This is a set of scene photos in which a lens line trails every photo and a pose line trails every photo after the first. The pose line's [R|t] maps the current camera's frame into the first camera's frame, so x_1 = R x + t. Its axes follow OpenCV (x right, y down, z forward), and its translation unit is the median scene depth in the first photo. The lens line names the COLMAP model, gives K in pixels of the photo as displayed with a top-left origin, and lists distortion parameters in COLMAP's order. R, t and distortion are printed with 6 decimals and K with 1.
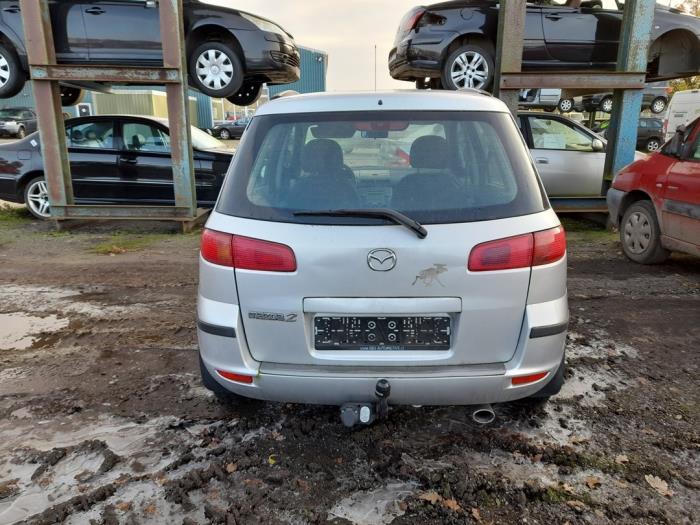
lens RADIAL K [[528.3, 0, 350.0], [0, 528.3, 262.5], [0, 0, 1]] dist [0.006363, -0.002648]
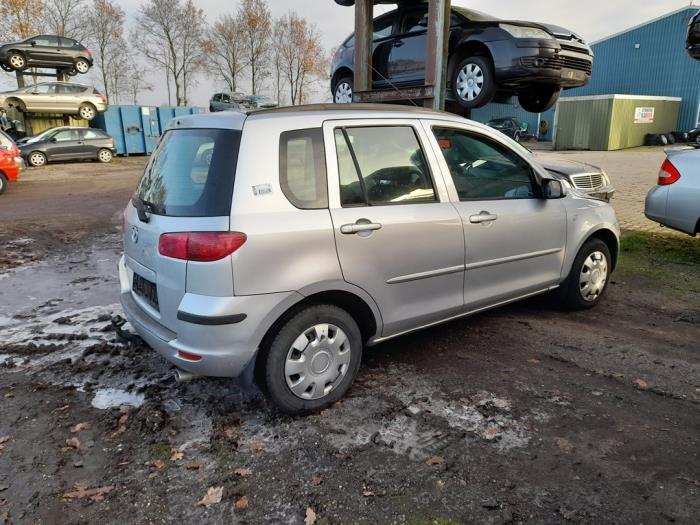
lens RADIAL K [[528.3, 0, 350.0], [0, 528.3, 262.5], [0, 0, 1]] dist [0.006363, -0.002648]
pose [[0.584949, 0.178374, -0.791213, 0.515972], [-0.184955, 0.979150, 0.084005, -0.052783], [0.789700, 0.097200, 0.605744, 0.196934]]
